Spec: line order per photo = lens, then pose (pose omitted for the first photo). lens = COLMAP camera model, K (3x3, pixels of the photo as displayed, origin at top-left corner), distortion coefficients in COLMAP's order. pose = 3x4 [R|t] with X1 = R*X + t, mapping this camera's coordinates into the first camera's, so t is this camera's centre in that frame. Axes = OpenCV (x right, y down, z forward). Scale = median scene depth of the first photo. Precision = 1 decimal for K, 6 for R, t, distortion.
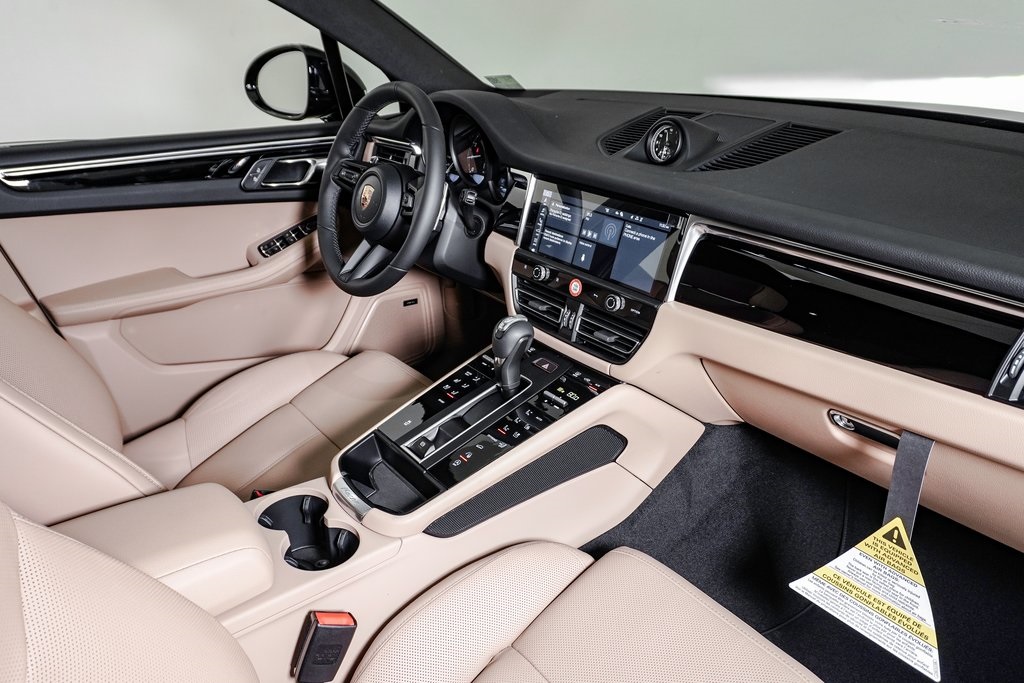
lens RADIAL K [[739.3, 0, 506.6], [0, 739.3, 345.4], [0, 0, 1]] dist [0.066526, -0.003874]
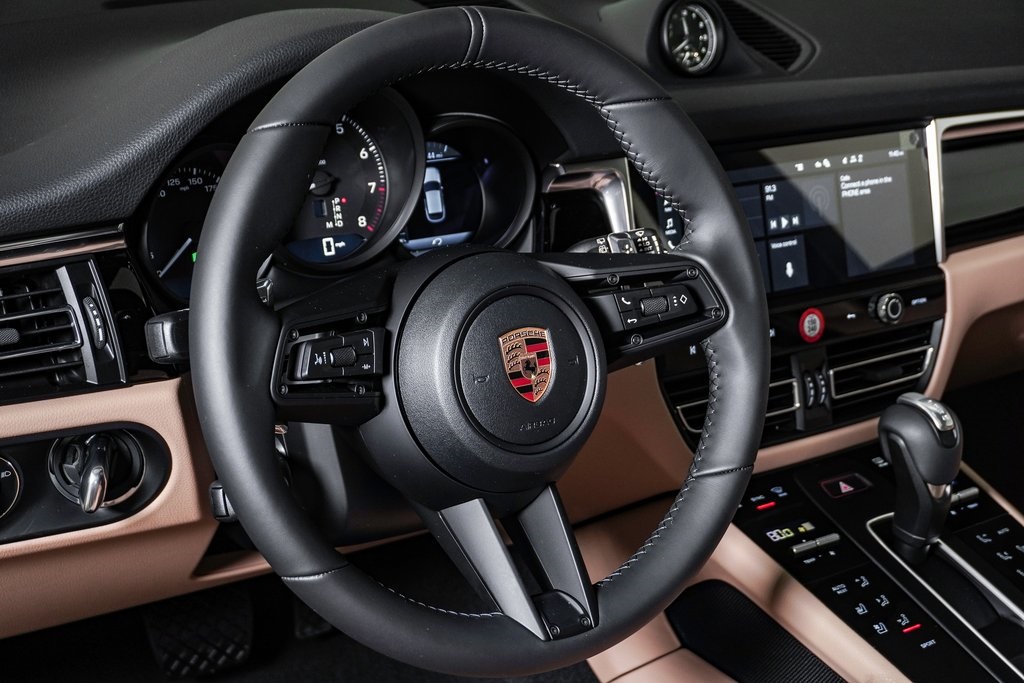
lens RADIAL K [[1486.1, 0, 514.2], [0, 1486.1, 339.7], [0, 0, 1]] dist [-0.054518, 0.000000]
pose [[0.073531, -0.355308, 0.931853, -0.925690], [0.382468, 0.872985, 0.302682, -0.481137], [-0.921038, 0.334147, 0.200085, 1.032940]]
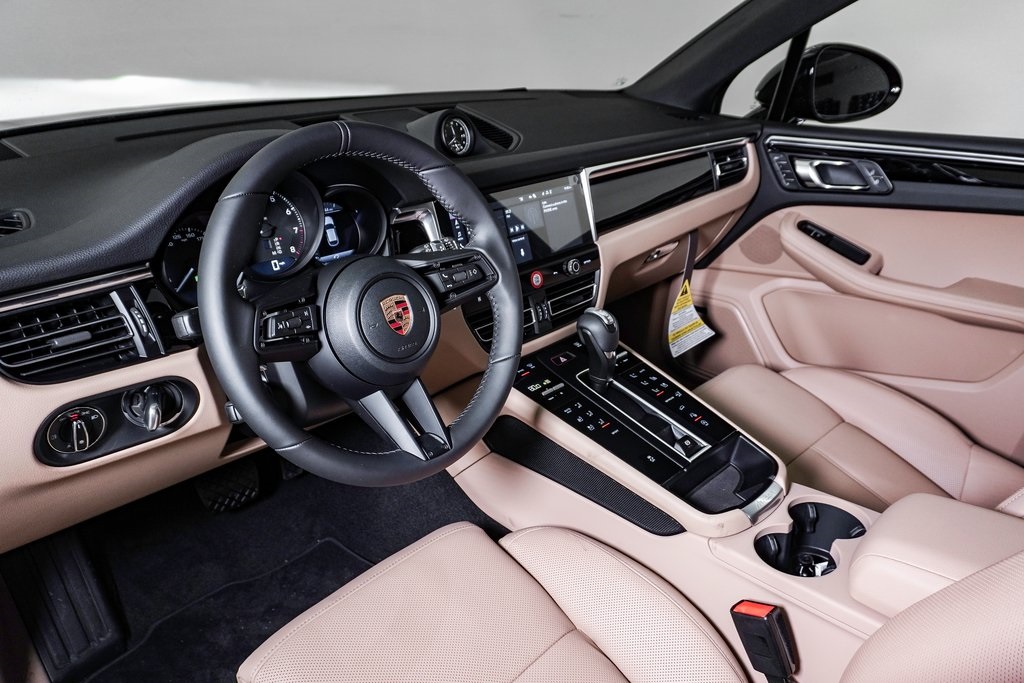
lens RADIAL K [[739.3, 0, 513.2], [0, 739.3, 335.9], [0, 0, 1]] dist [0.066526, -0.003874]
pose [[-0.139904, -0.393452, 0.908638, -0.884280], [0.422063, 0.806424, 0.414177, -0.466635], [-0.895706, 0.441448, 0.053240, 1.055158]]
